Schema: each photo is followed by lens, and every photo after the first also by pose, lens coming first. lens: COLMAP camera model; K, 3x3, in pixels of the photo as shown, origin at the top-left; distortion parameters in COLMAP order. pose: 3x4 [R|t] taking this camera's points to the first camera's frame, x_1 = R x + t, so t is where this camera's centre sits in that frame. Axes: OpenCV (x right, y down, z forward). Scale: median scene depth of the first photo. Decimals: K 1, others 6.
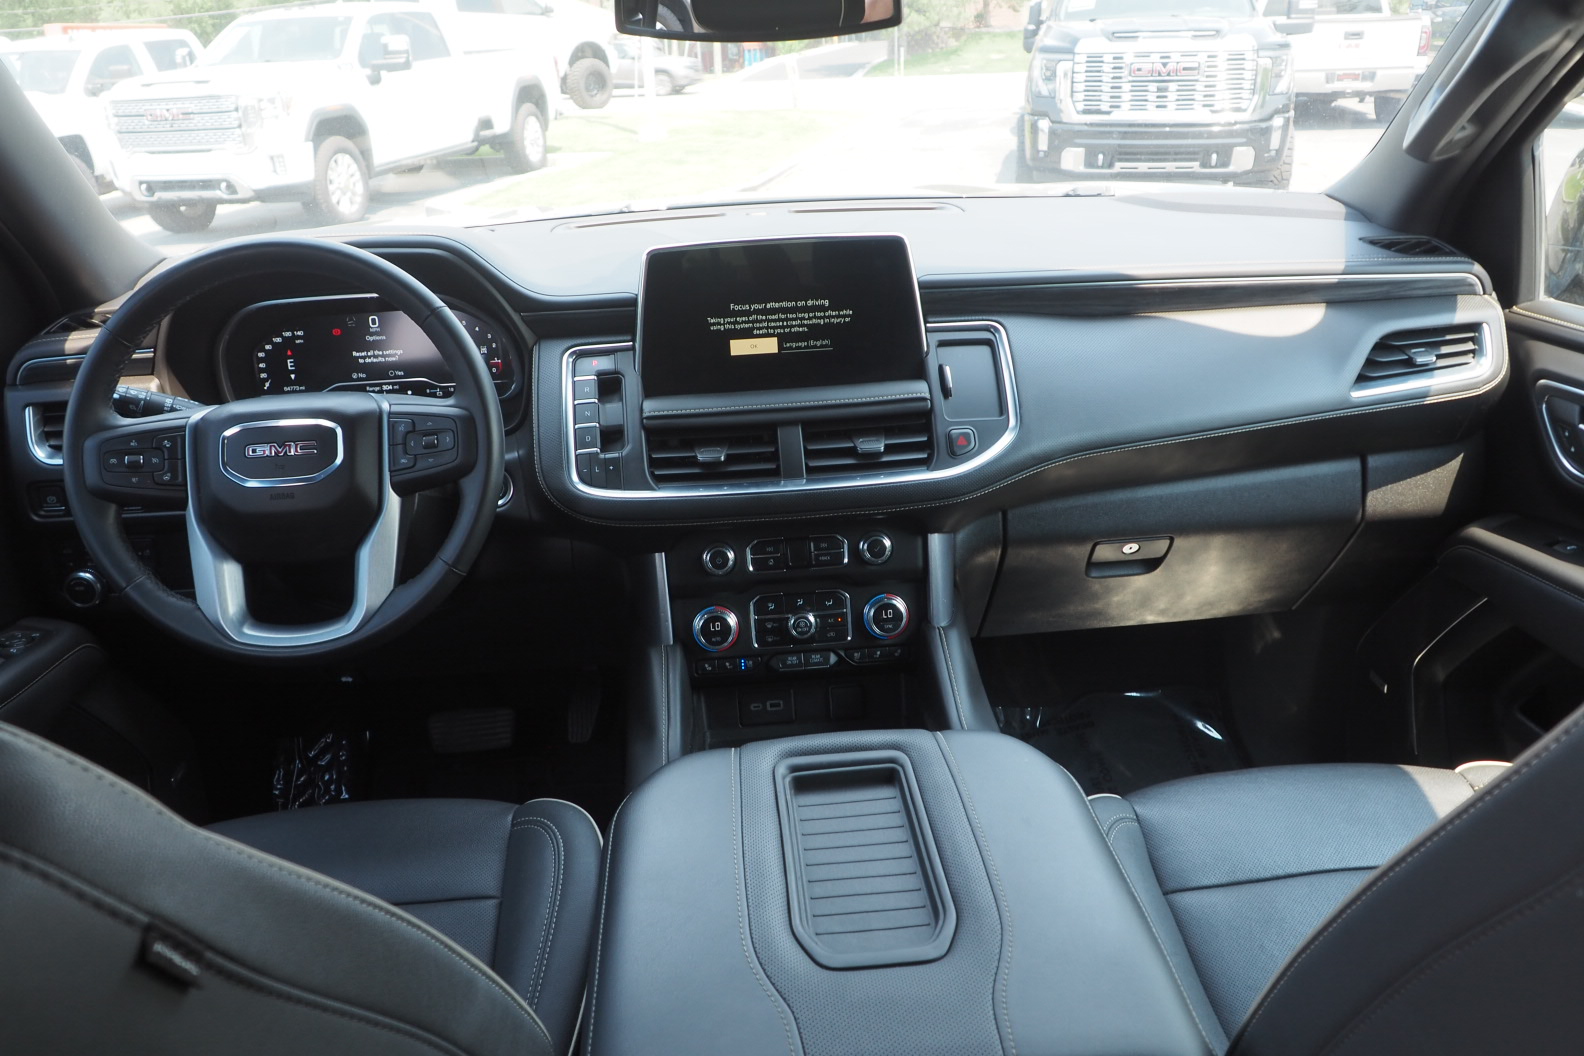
lens RADIAL K [[1195.0, 0, 791.4], [0, 1195.0, 534.0], [0, 0, 1]] dist [-0.028170, -0.002552]
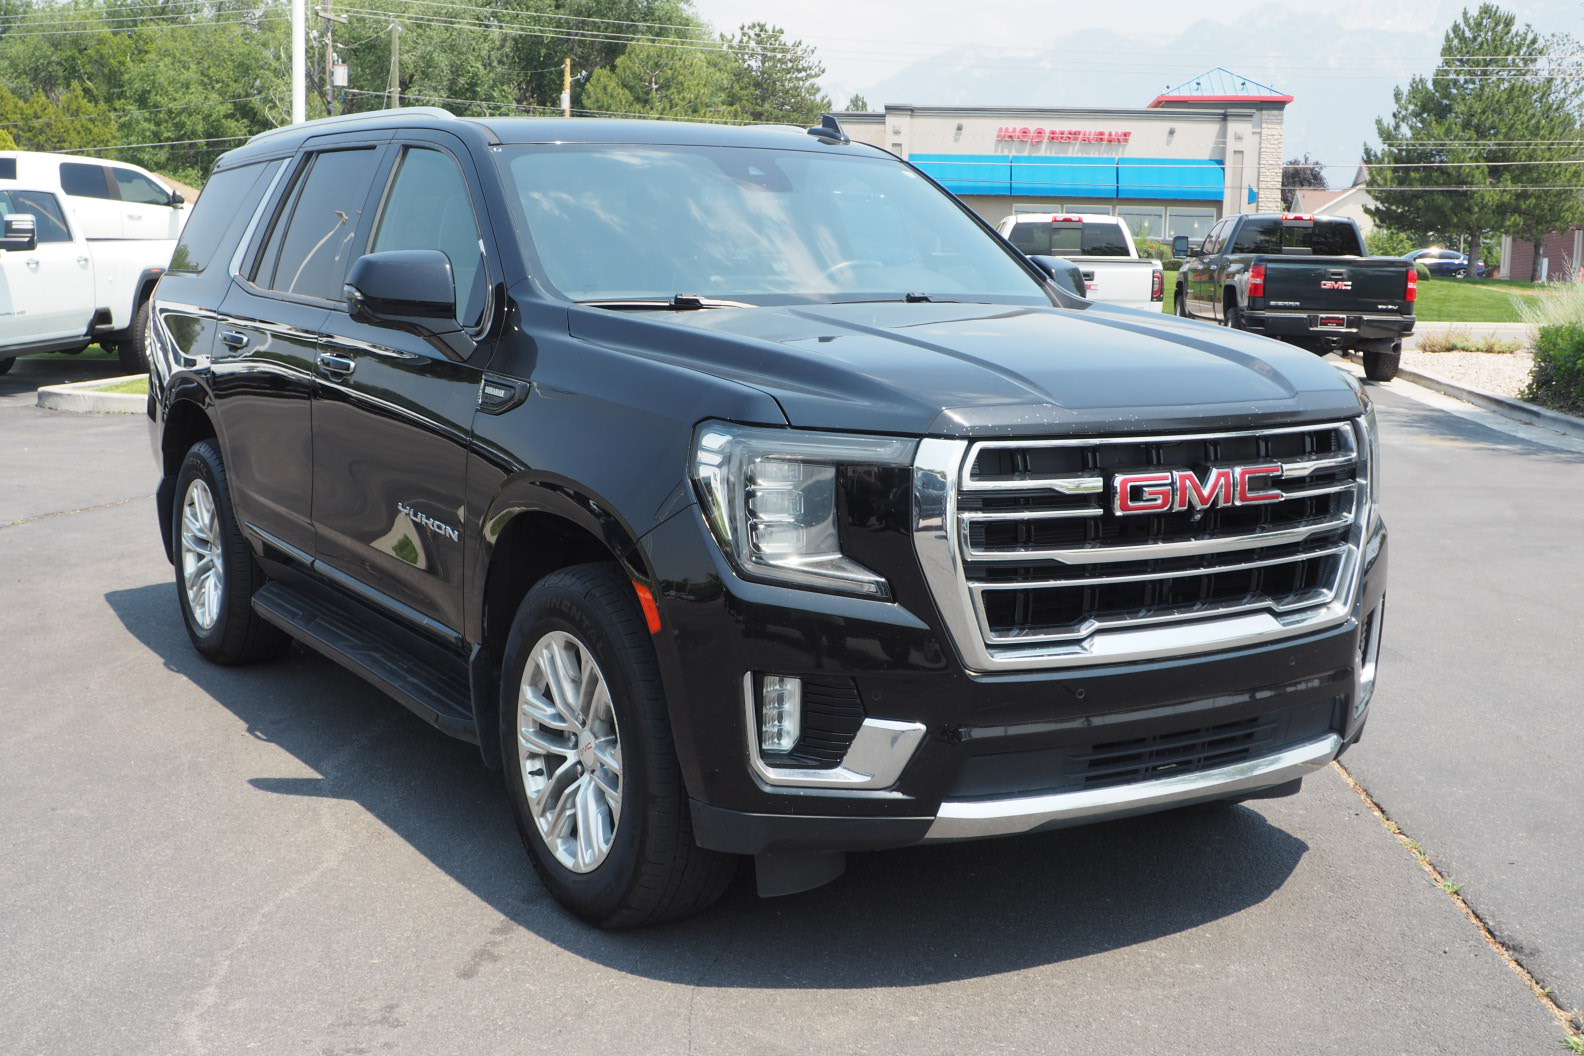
lens RADIAL K [[1878.0, 0, 798.4], [0, 1878.0, 522.4], [0, 0, 1]] dist [-0.014527, 0.000000]
pose [[0.987171, 0.036740, 0.155381, 0.377885], [0.004627, 0.966173, -0.257852, 1.593935], [-0.159599, 0.255263, 0.953609, -3.566213]]
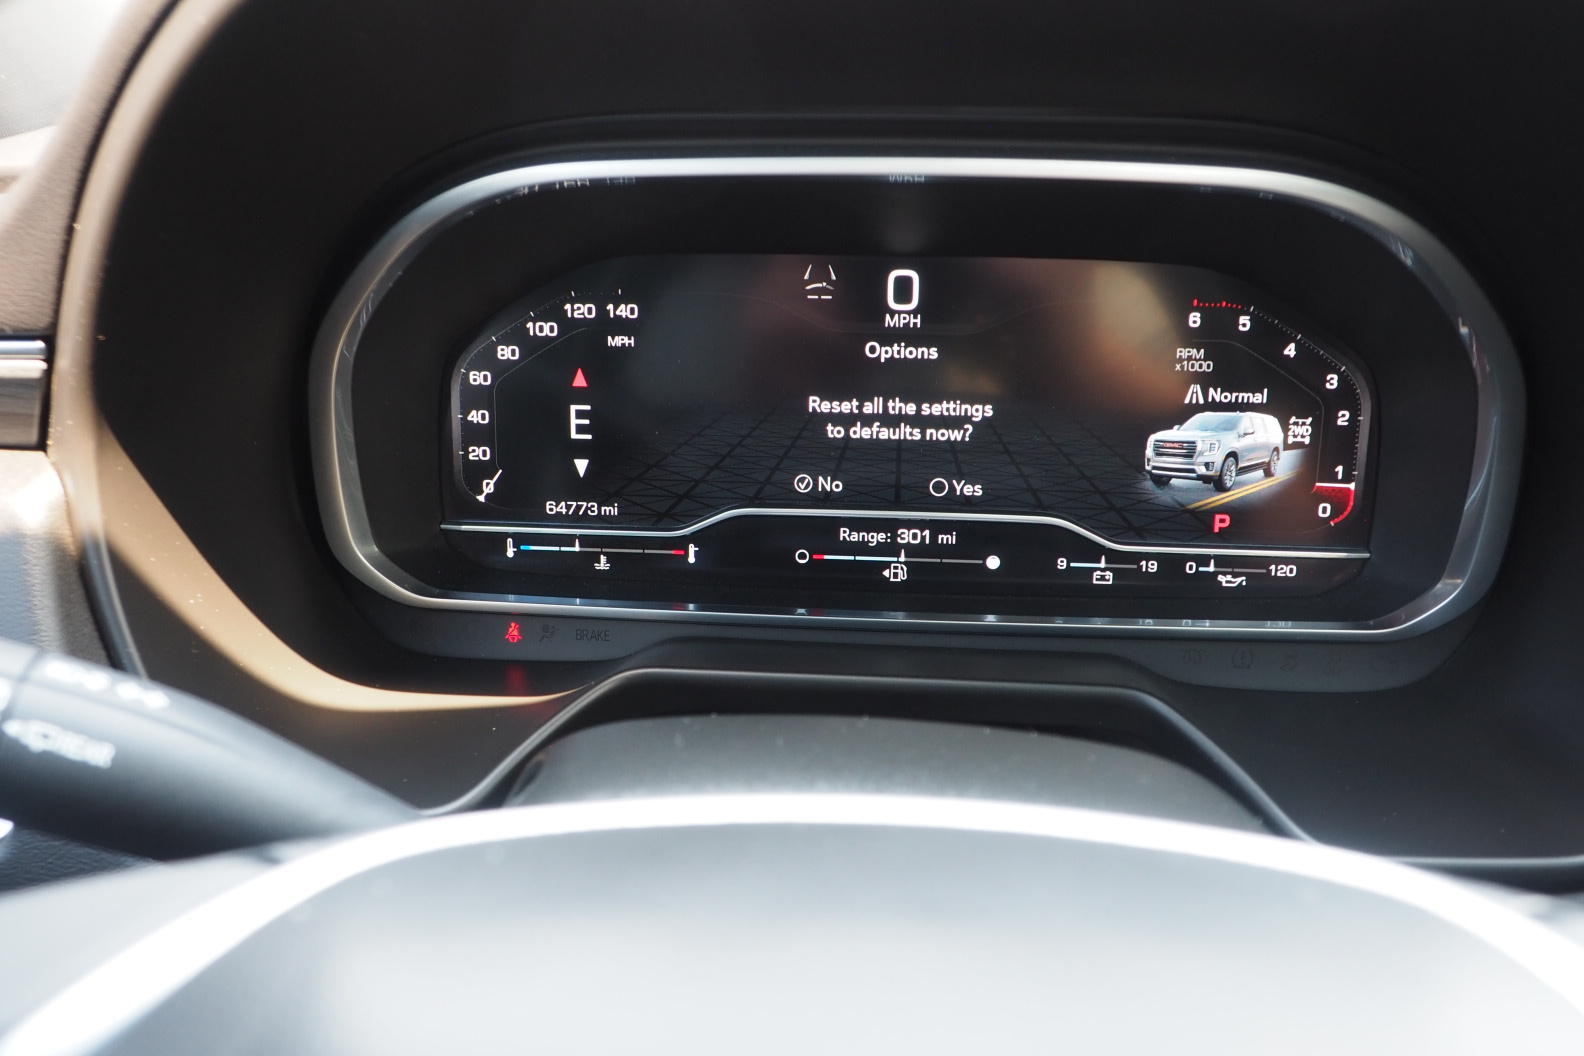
lens RADIAL K [[1403.9, 0, 784.2], [0, 1403.9, 536.4], [0, 0, 1]] dist [-0.027792, 0.003172]
pose [[0.985414, 0.099705, -0.137907, -0.326760], [-0.101179, 0.994861, -0.003702, -0.119768], [0.136829, 0.017602, 0.990438, 0.685711]]
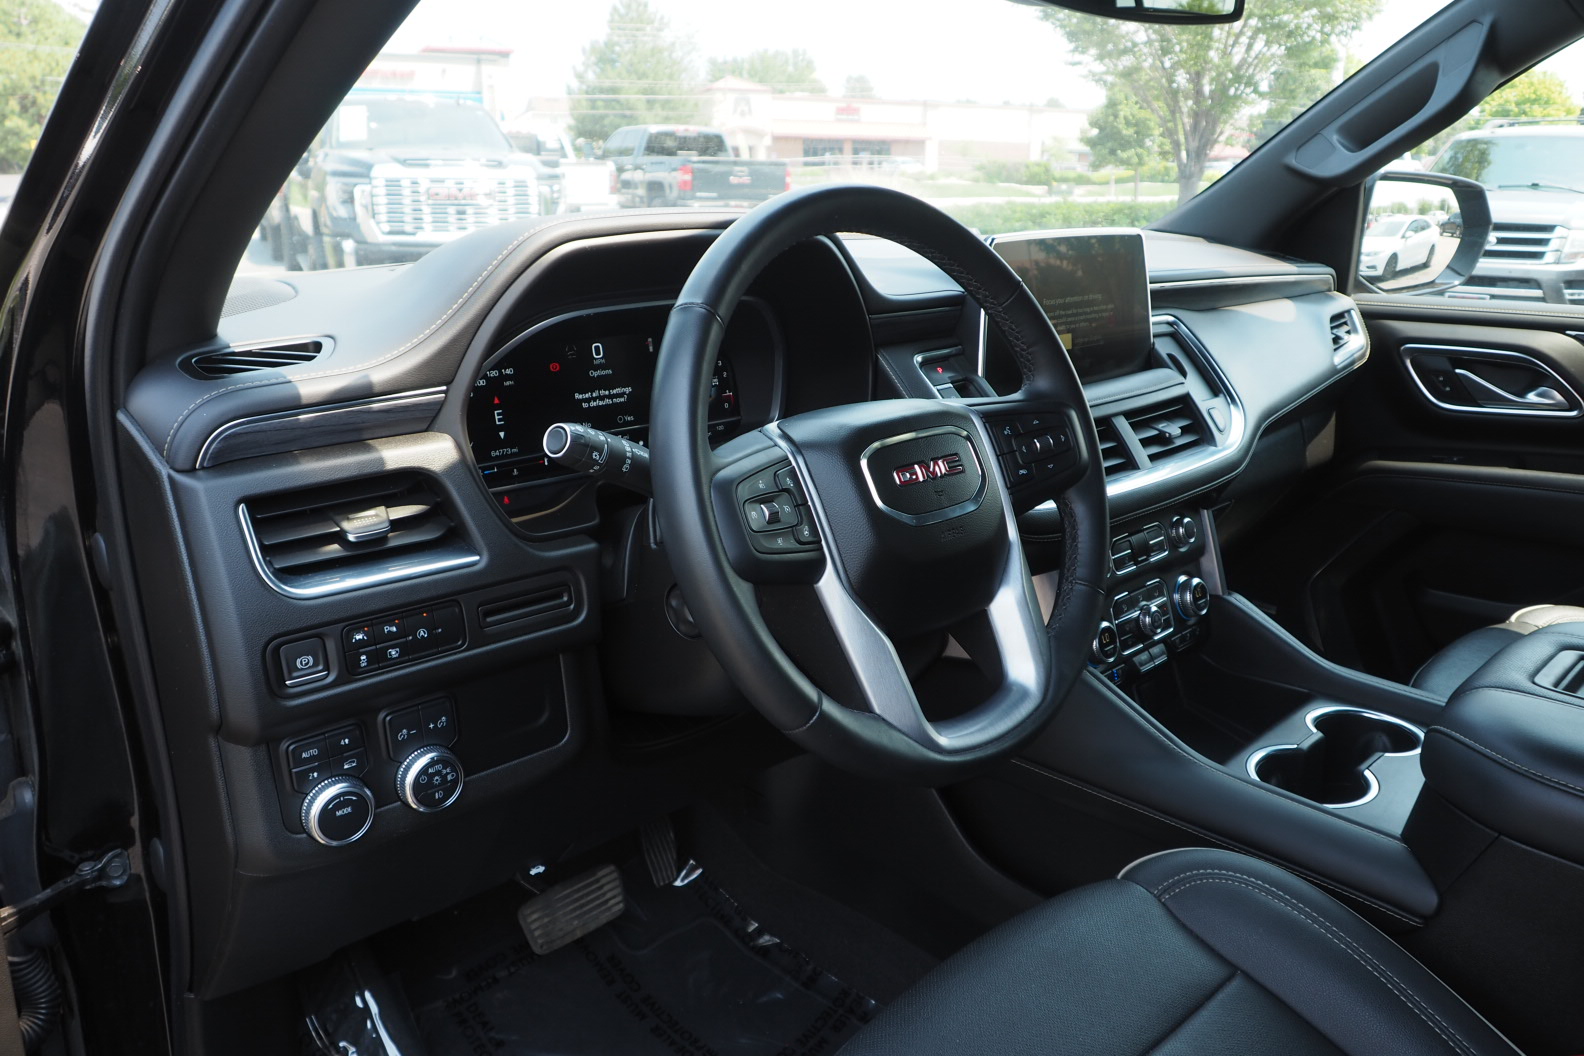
lens RADIAL K [[1123.4, 0, 814.5], [0, 1123.4, 523.0], [0, 0, 1]] dist [-0.030134, 0.000878]
pose [[0.773184, -0.143644, 0.617700, -0.685212], [0.206373, 0.977986, -0.030892, -0.025698], [-0.599665, 0.151362, 0.785807, 0.391012]]
